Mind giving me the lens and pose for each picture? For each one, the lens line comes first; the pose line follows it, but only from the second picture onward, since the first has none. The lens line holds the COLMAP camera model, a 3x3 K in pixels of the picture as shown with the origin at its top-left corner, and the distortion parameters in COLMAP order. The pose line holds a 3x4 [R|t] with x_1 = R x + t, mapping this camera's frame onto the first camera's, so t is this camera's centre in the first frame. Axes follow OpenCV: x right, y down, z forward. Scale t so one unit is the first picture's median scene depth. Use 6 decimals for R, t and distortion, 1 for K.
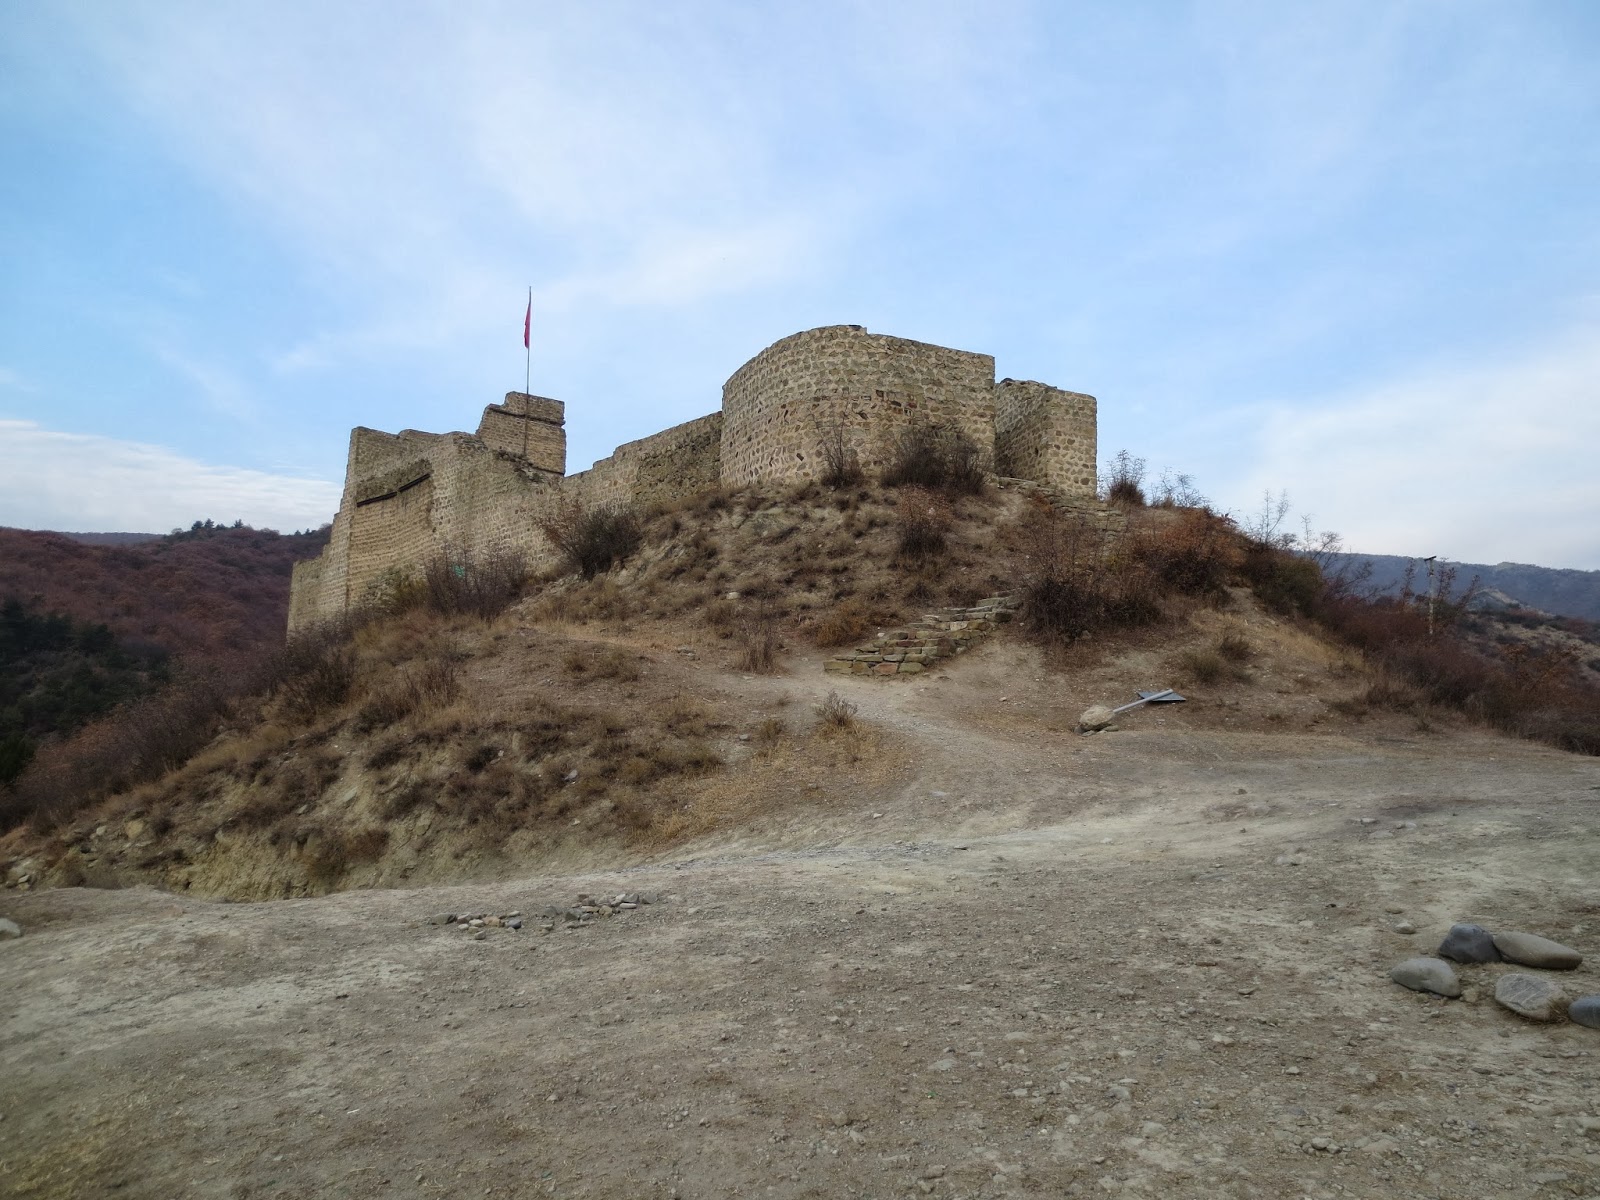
lens RADIAL K [[1139.1, 0, 799.9], [0, 1139.1, 600.0], [0, 0, 1]] dist [-0.039571, 0.004982]
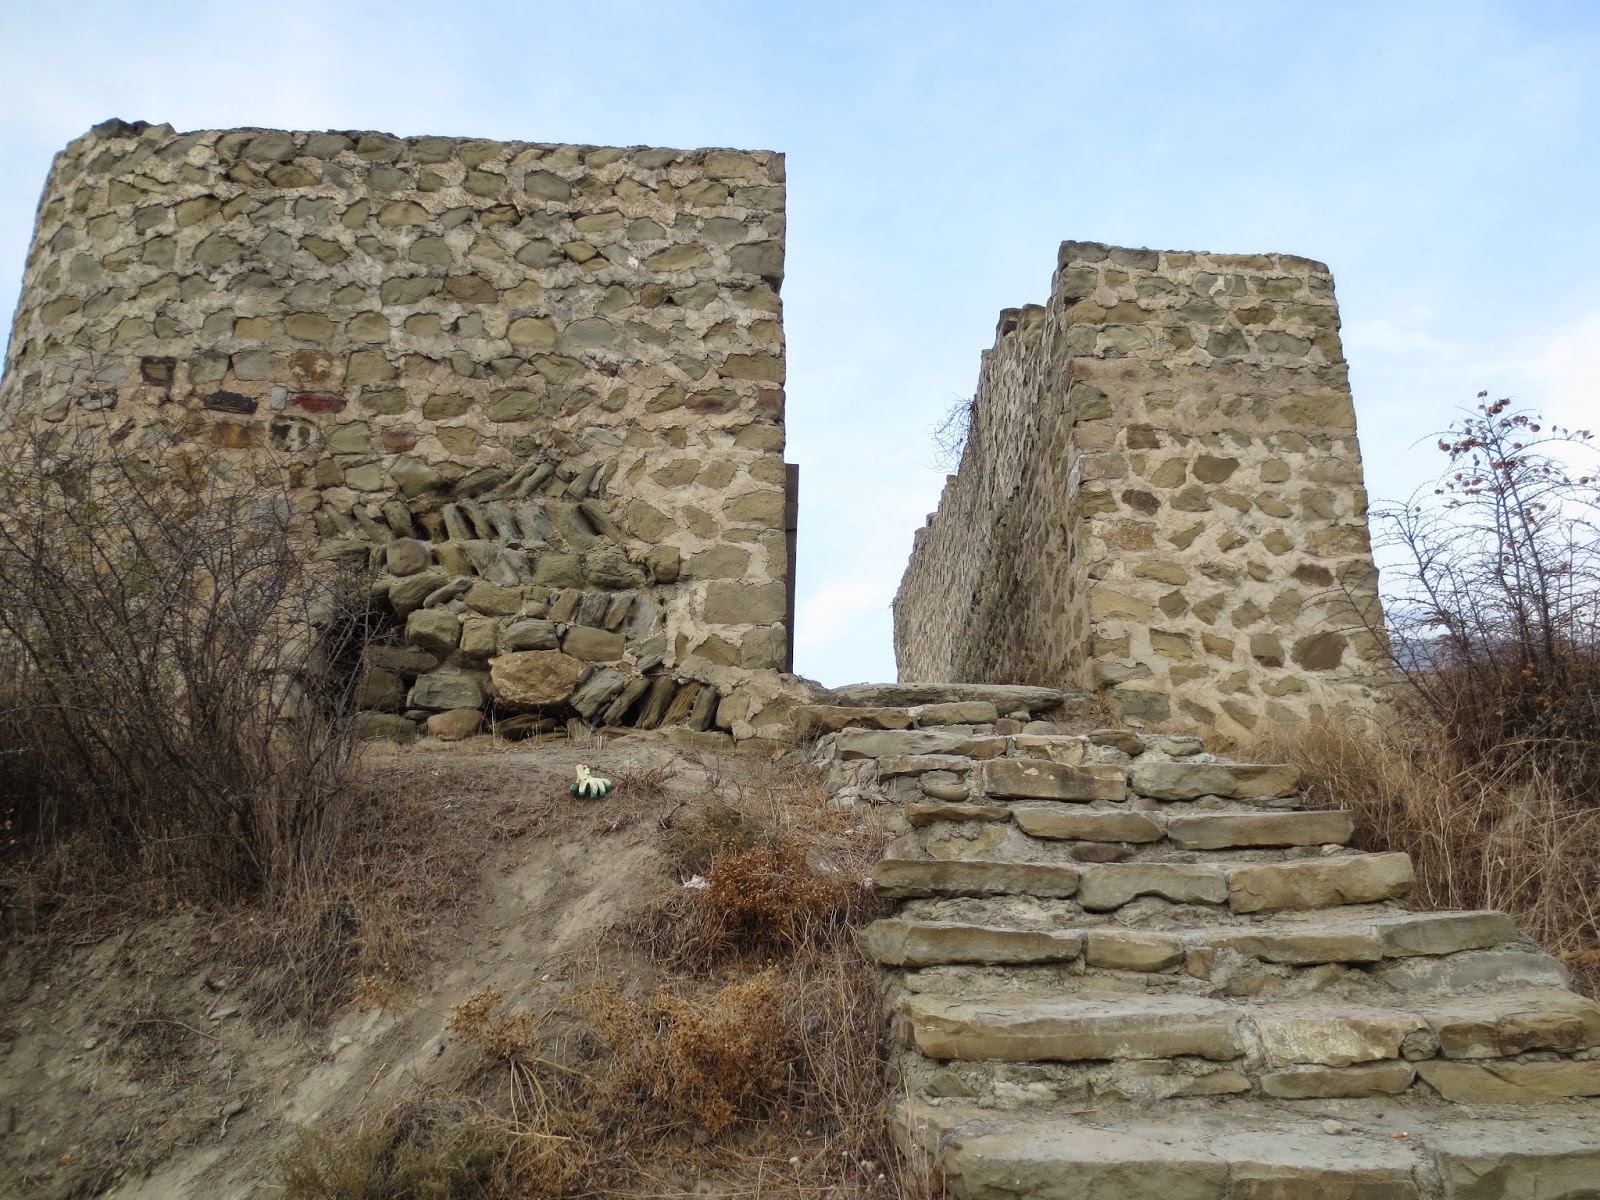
lens RADIAL K [[1139.1, 0, 799.4], [0, 1139.1, 600.8], [0, 0, 1]] dist [-0.039571, 0.004982]
pose [[0.944613, -0.126158, -0.302970, 0.234837], [0.077790, 0.982925, -0.166757, -0.090651], [0.318834, 0.133953, 0.938297, 0.815383]]
